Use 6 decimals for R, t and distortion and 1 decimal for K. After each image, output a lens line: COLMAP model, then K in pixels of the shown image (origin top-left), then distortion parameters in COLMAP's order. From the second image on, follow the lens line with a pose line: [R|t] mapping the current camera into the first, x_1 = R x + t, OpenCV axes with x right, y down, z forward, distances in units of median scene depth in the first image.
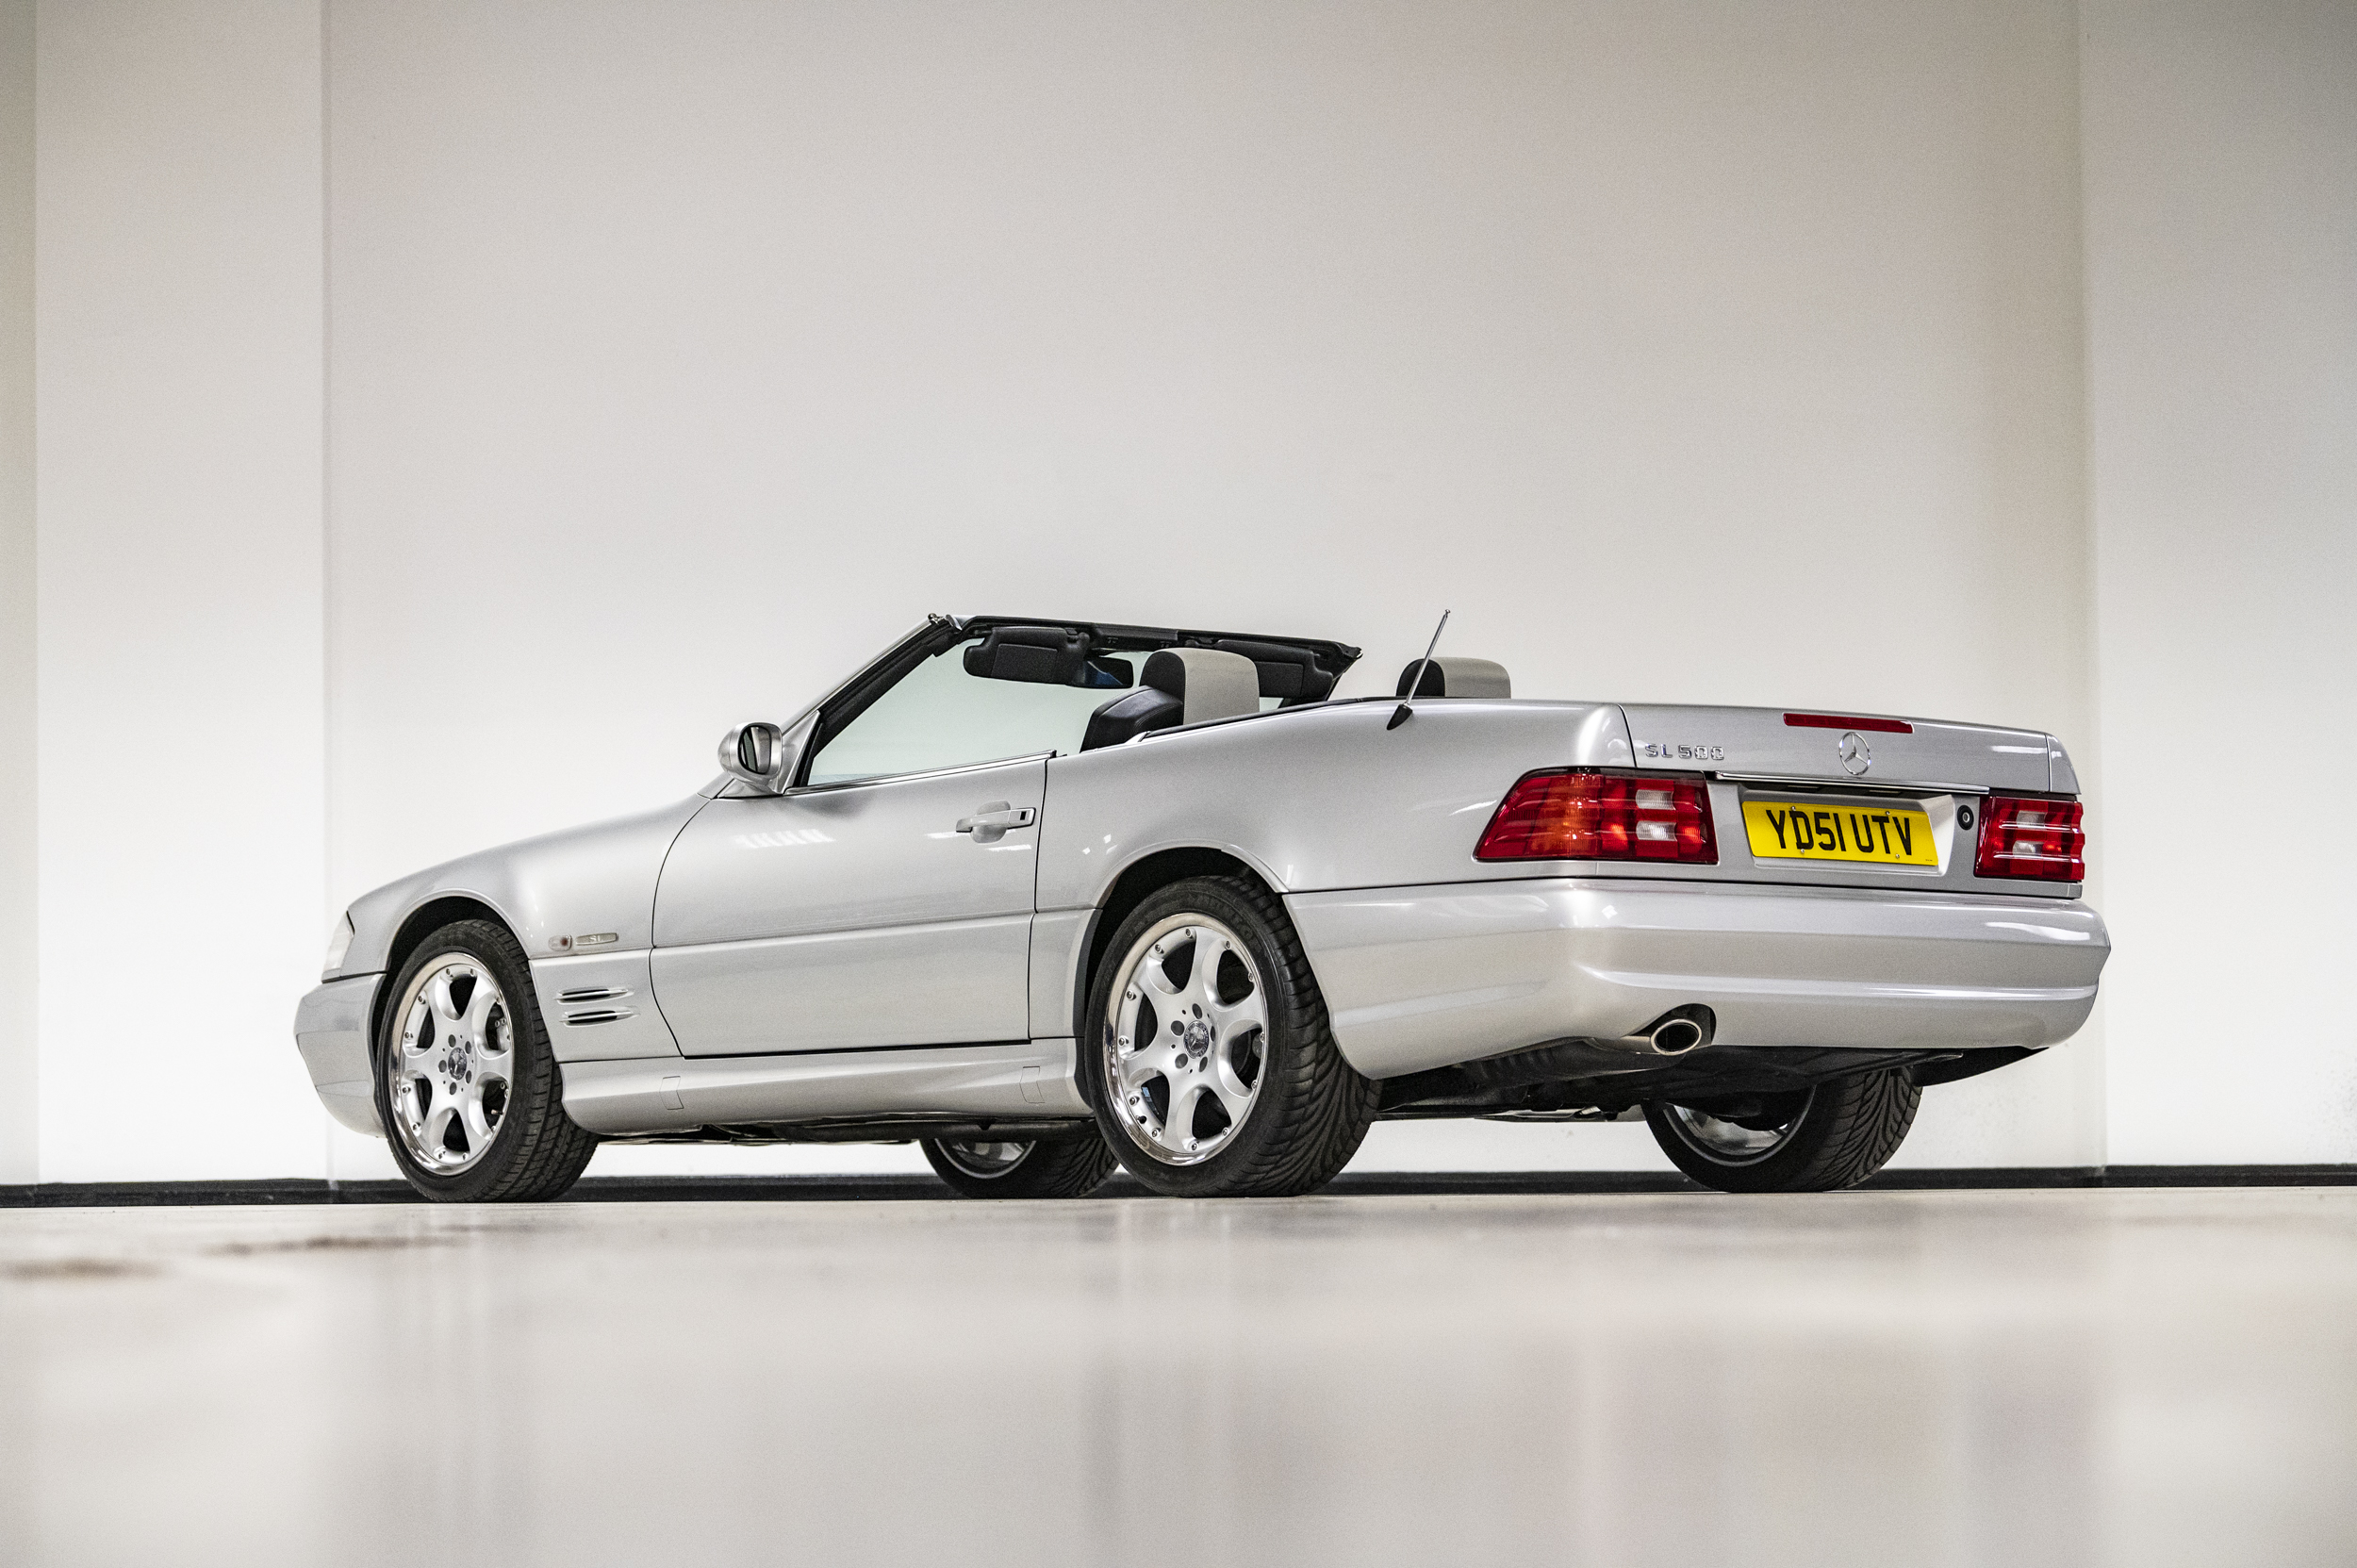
lens RADIAL K [[6952.4, 0, 1179.0], [0, 6952.4, 783.9], [0, 0, 1]] dist [-0.295893, 0.000000]
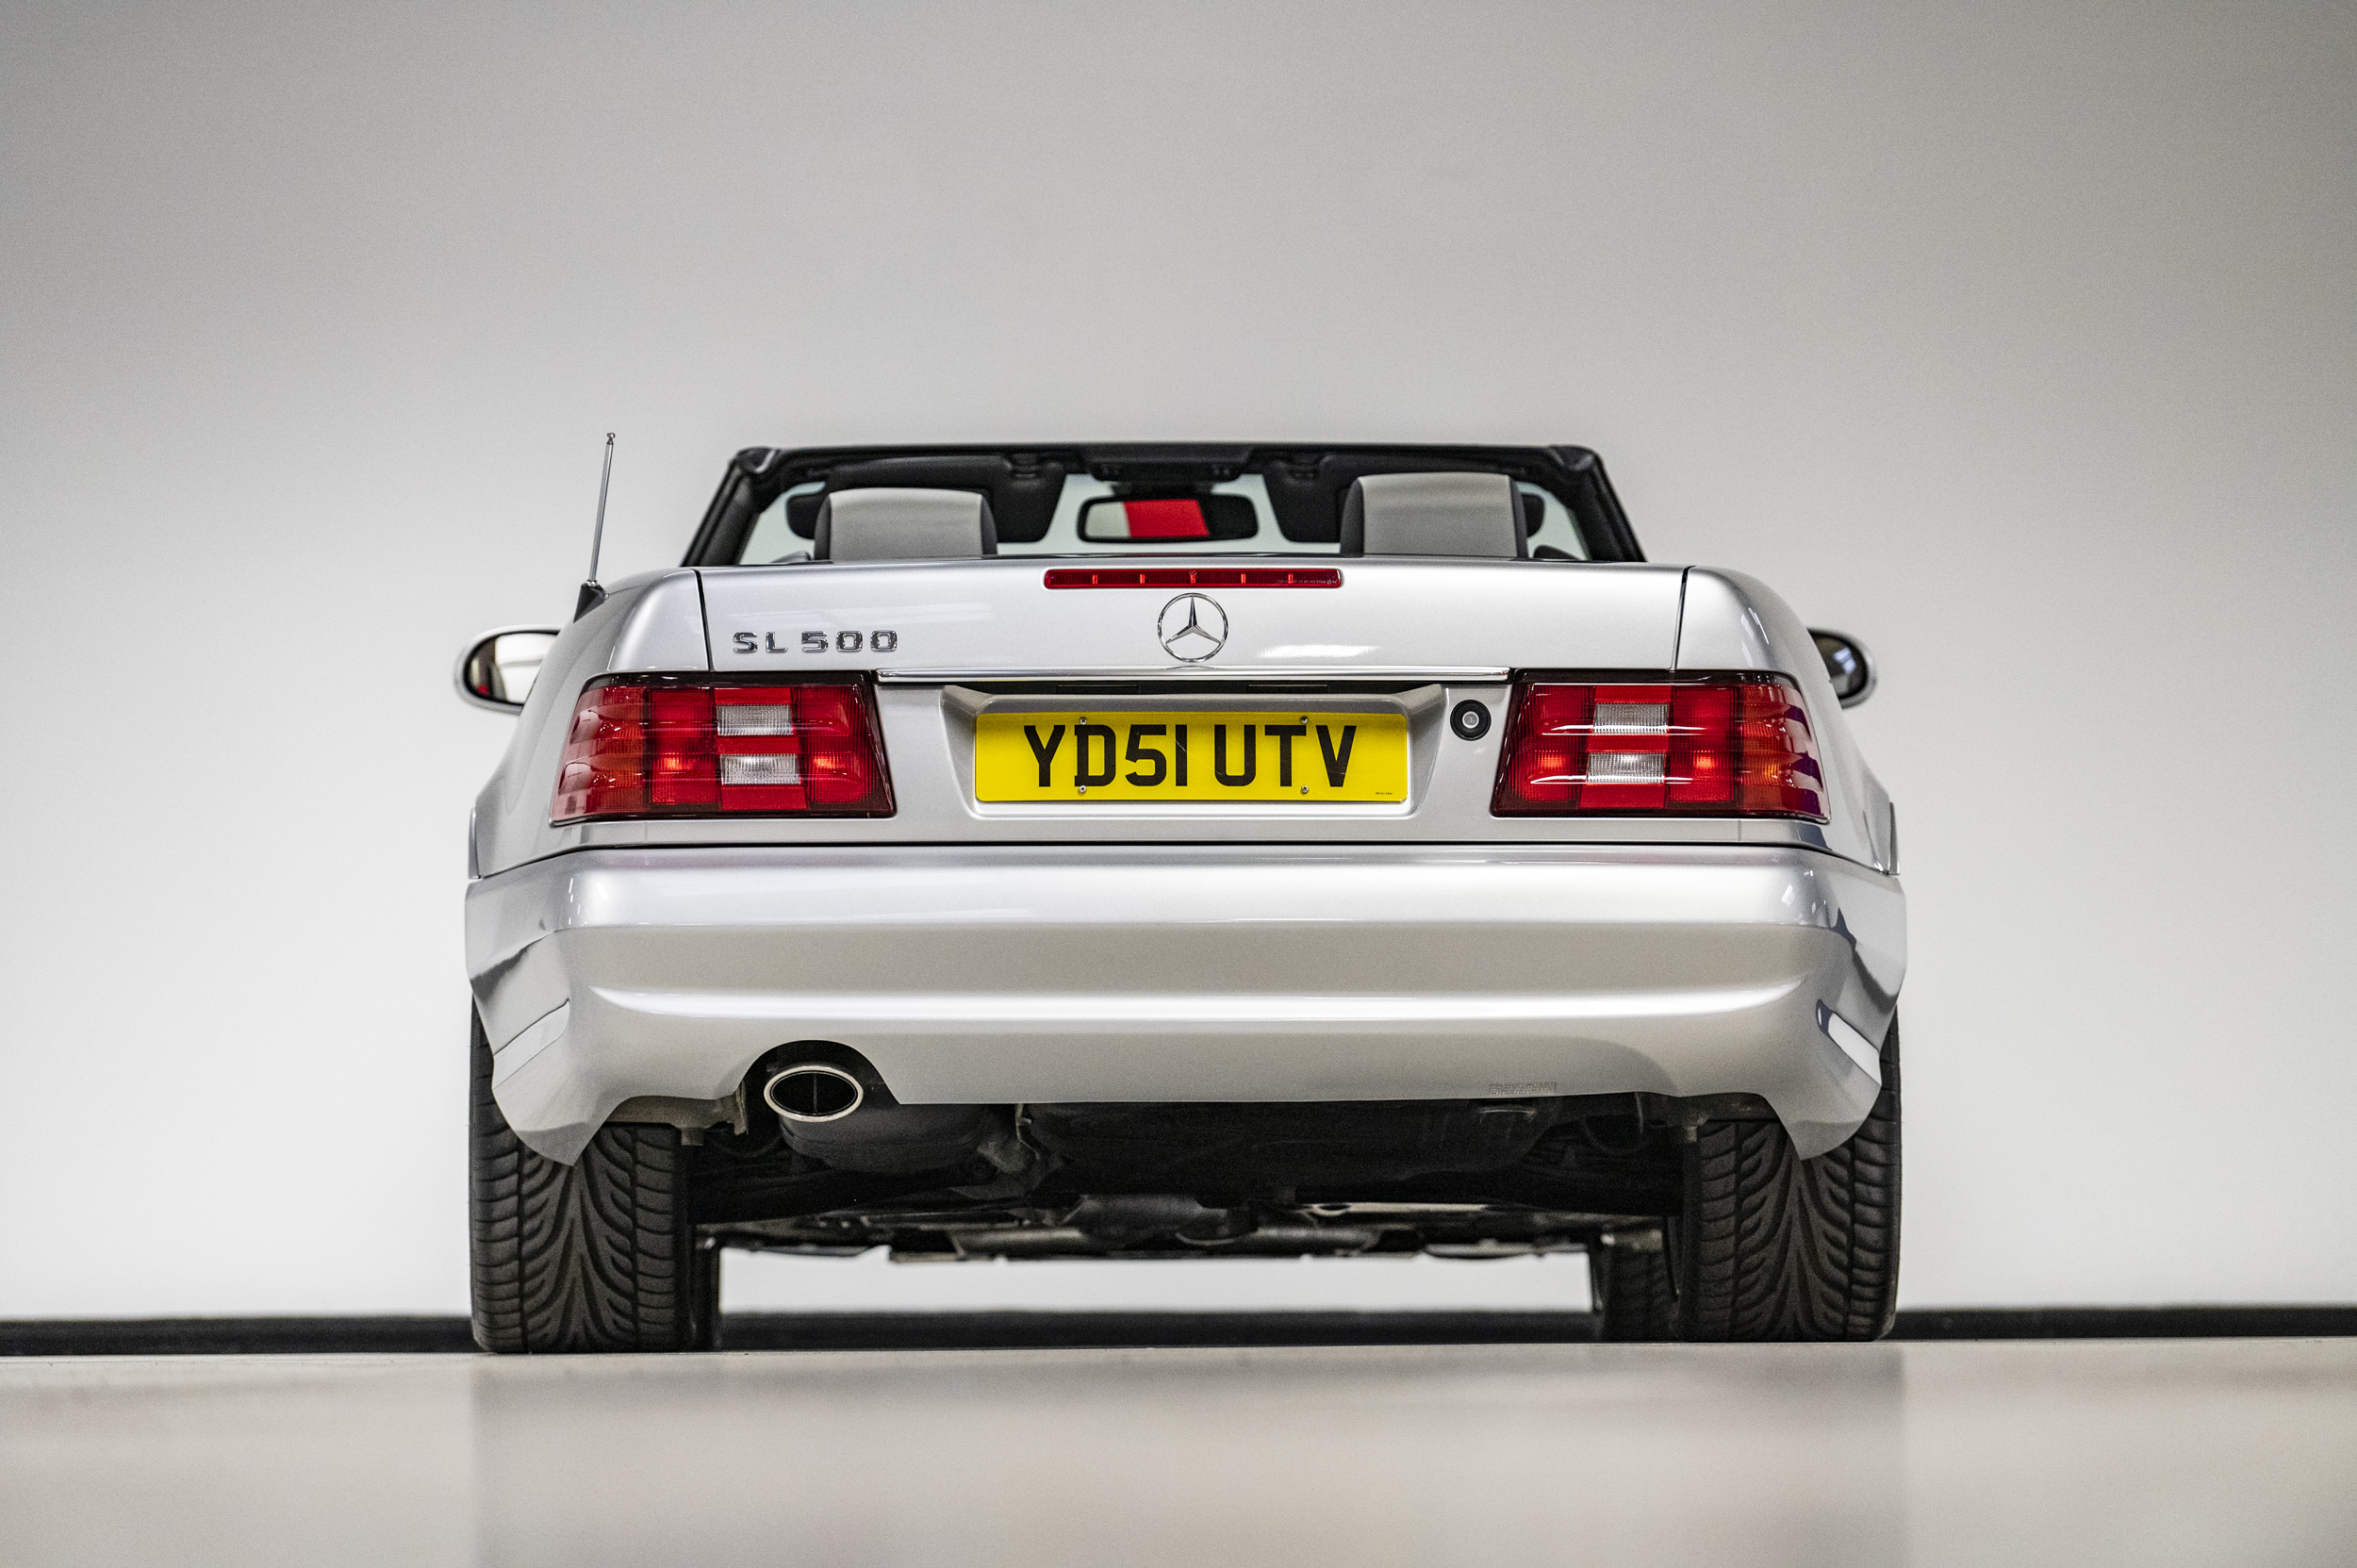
lens RADIAL K [[11962.3, 0, 1175.8], [0, 11962.3, 783.7], [0, 0, 1]] dist [0.564158, 0.000000]
pose [[0.751496, -0.032107, -0.658956, 0.798461], [0.042034, 0.999116, -0.000743, 0.010295], [0.658397, -0.027140, 0.752182, 0.198424]]
